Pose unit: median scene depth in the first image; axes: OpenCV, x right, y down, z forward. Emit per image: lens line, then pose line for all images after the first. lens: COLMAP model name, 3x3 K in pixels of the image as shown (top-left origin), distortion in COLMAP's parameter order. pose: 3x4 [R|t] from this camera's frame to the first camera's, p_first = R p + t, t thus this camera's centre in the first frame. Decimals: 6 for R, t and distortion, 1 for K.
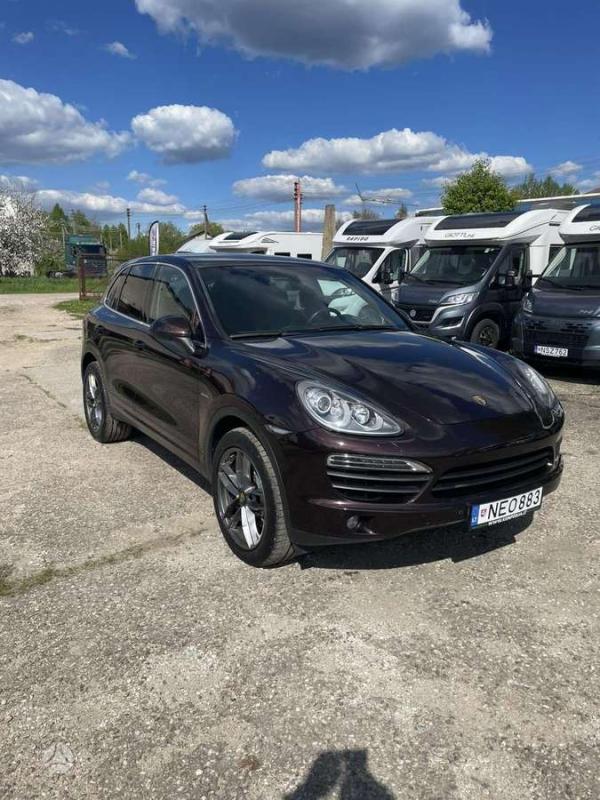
lens RADIAL K [[617.9, 0, 301.1], [0, 617.9, 375.8], [0, 0, 1]] dist [0.077811, -0.103305]
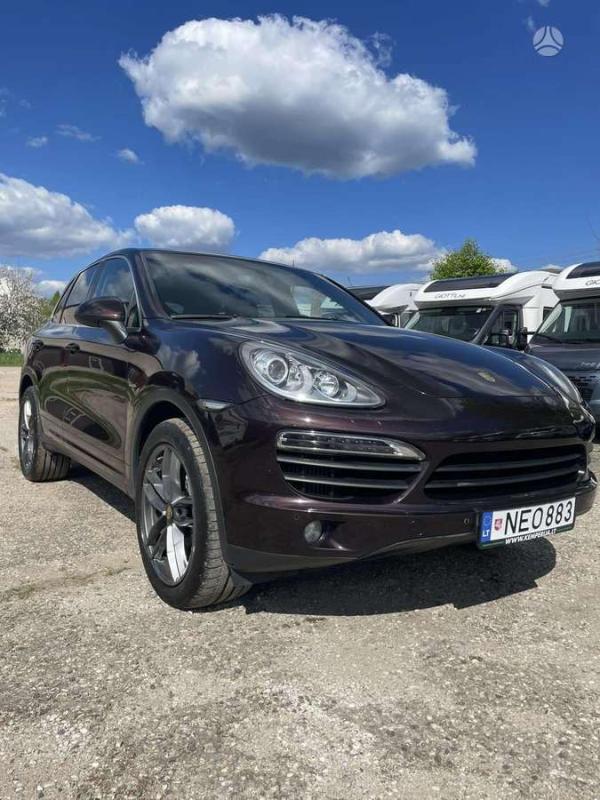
lens RADIAL K [[617.9, 0, 301.1], [0, 617.9, 375.8], [0, 0, 1]] dist [0.077811, -0.103305]
pose [[0.999818, 0.014813, 0.011987, 0.052960], [-0.013017, 0.990333, -0.138101, 0.142080], [-0.013917, 0.137920, 0.990346, 0.256025]]
